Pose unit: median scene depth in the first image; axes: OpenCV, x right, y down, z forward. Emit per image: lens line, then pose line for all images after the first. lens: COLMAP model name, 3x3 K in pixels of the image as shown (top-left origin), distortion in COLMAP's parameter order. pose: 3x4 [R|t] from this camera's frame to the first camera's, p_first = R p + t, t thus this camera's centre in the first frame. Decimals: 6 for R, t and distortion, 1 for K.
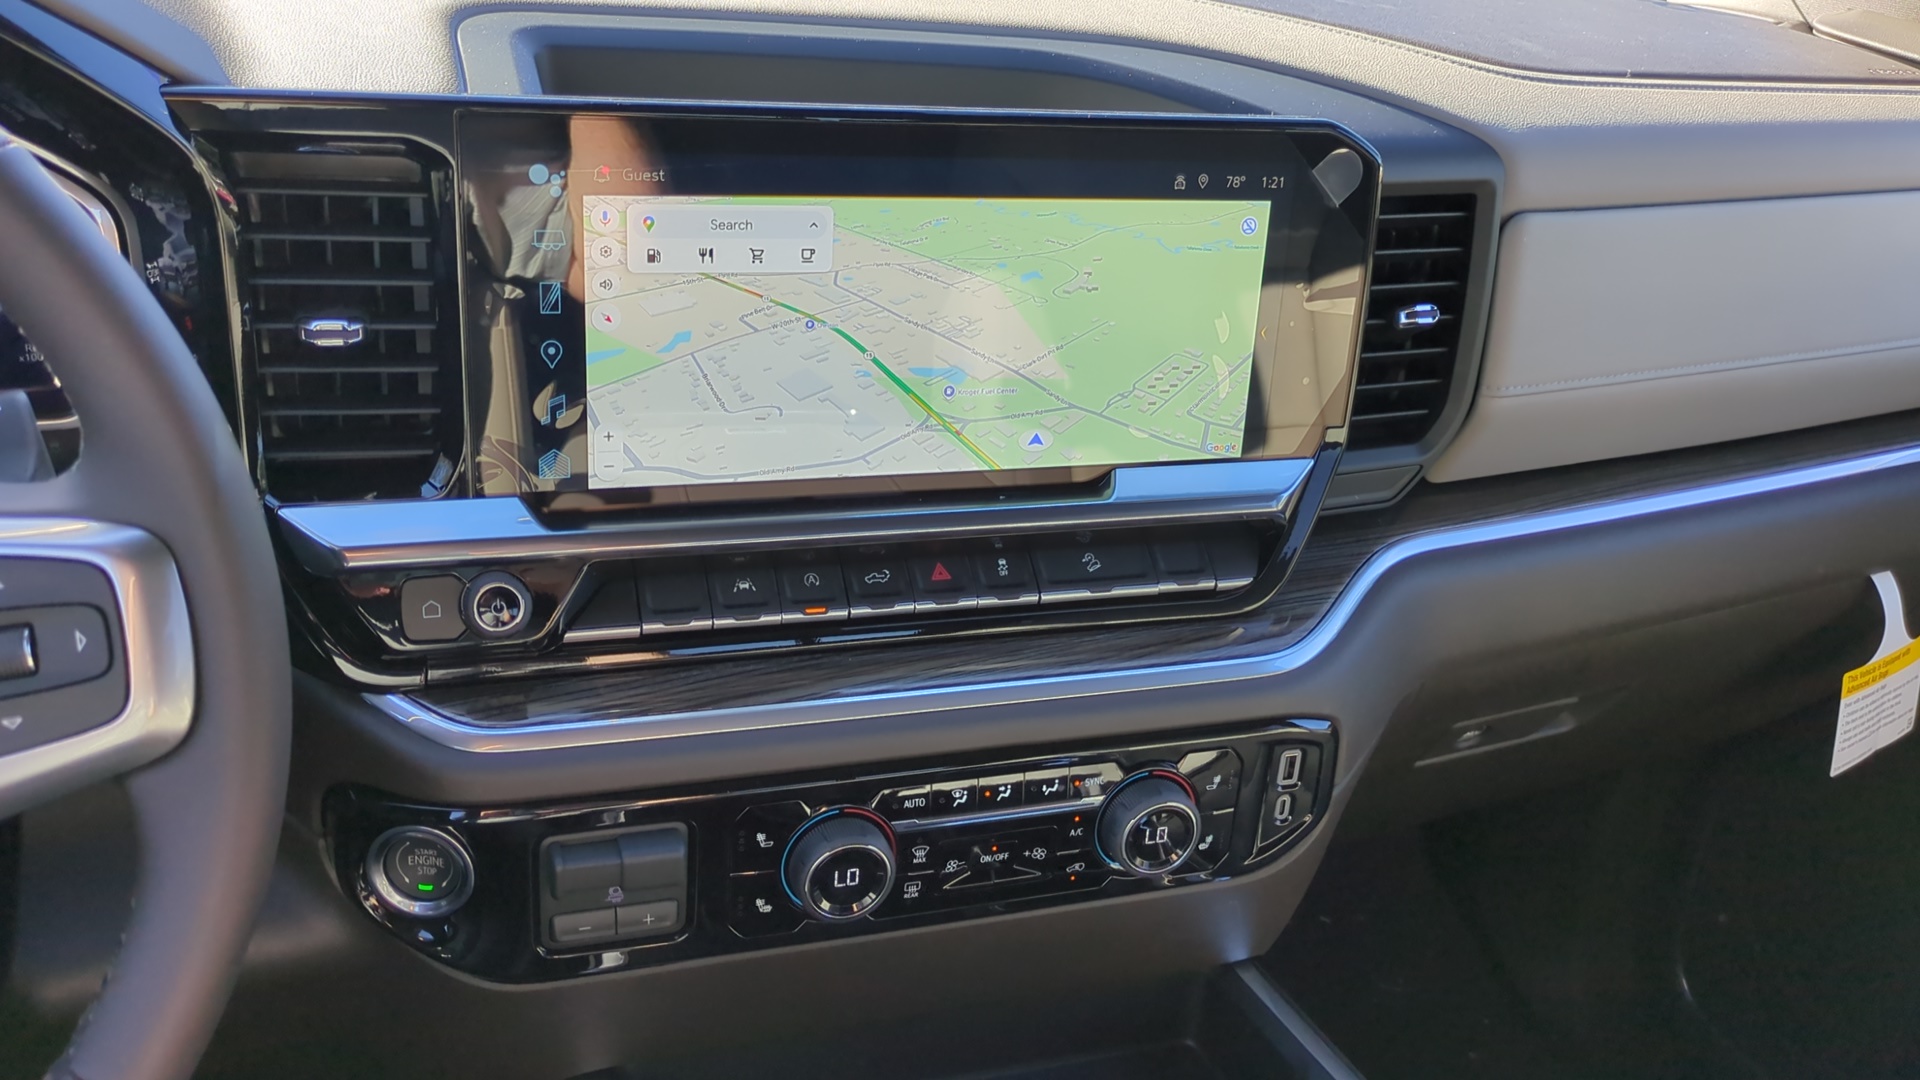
lens RADIAL K [[1626.8, 0, 972.5], [0, 1626.8, 539.1], [0, 0, 1]] dist [0.044494, -0.053216]
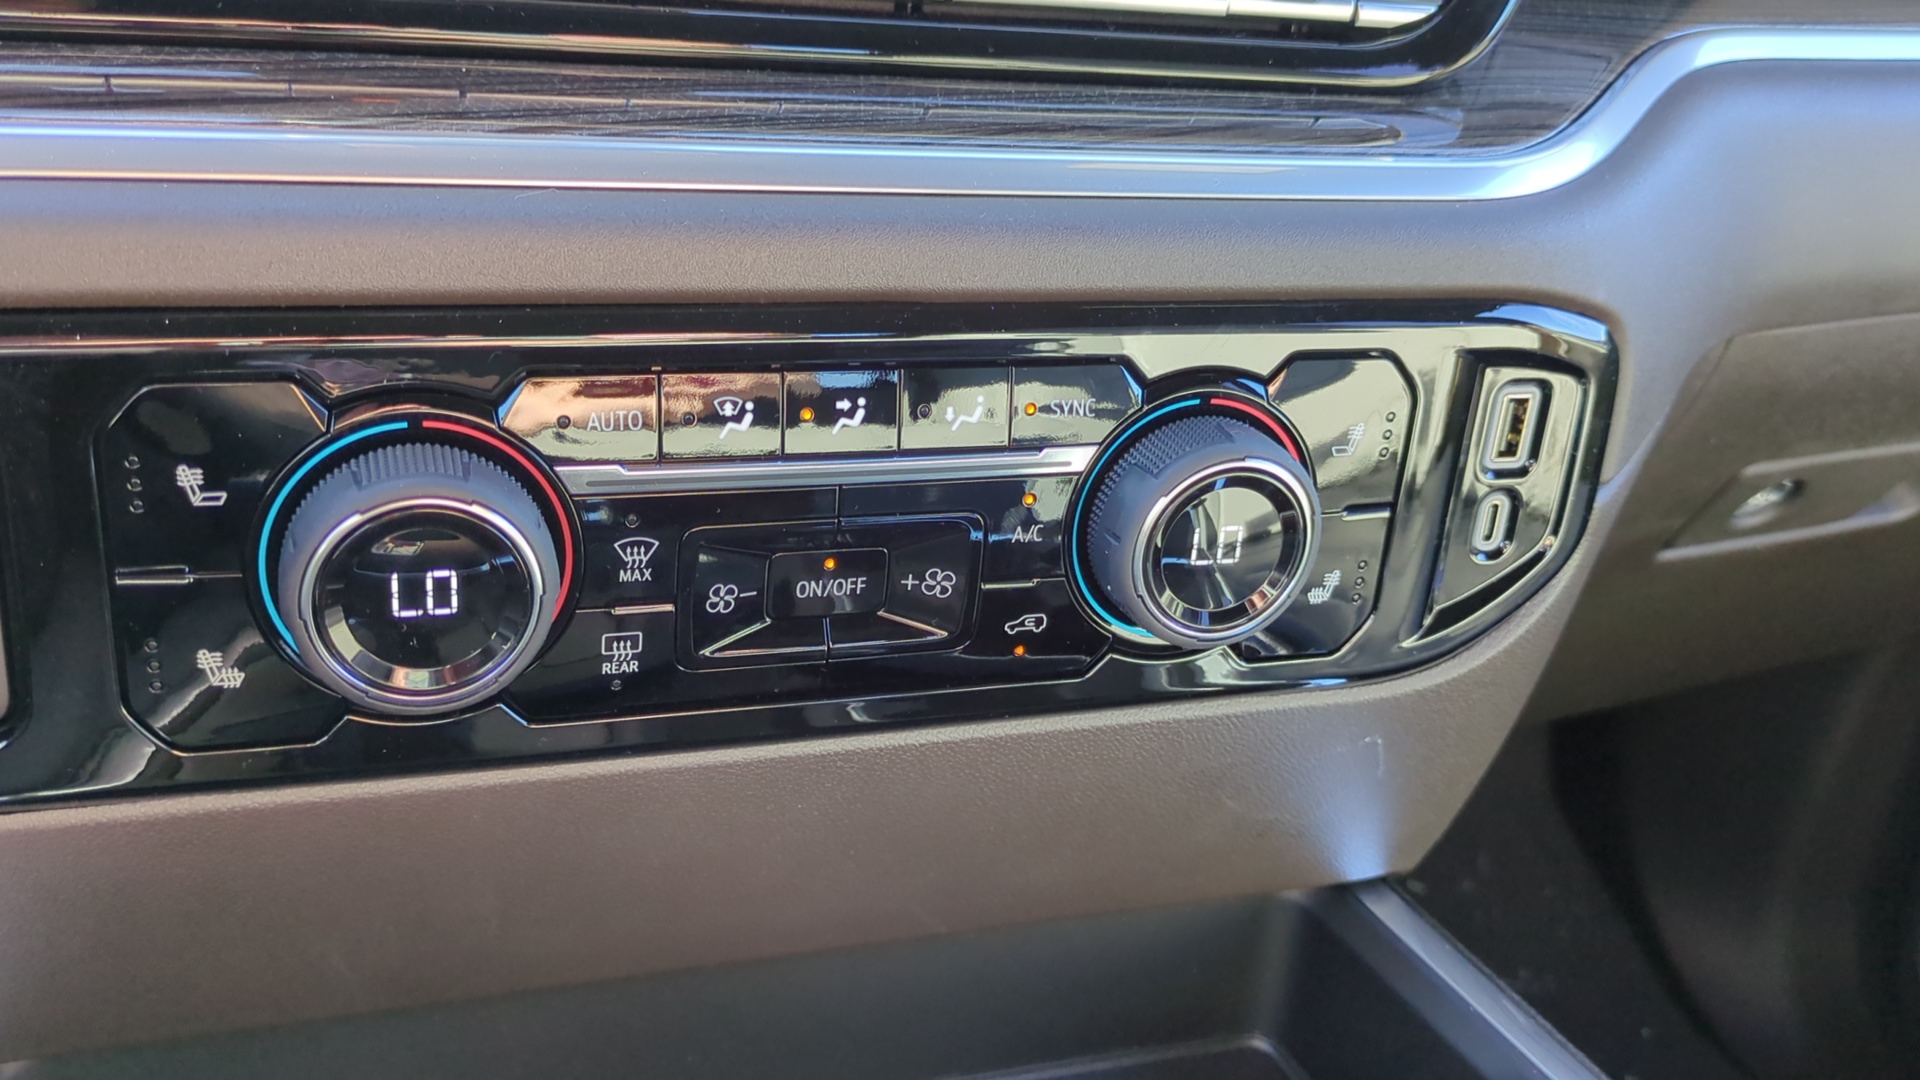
lens RADIAL K [[1626.8, 0, 957.3], [0, 1626.8, 546.5], [0, 0, 1]] dist [0.044494, -0.053216]
pose [[0.999832, 0.011707, -0.014118, 0.051317], [-0.011751, 0.999926, -0.003028, 0.184110], [0.014082, 0.003193, 0.999896, 0.576337]]
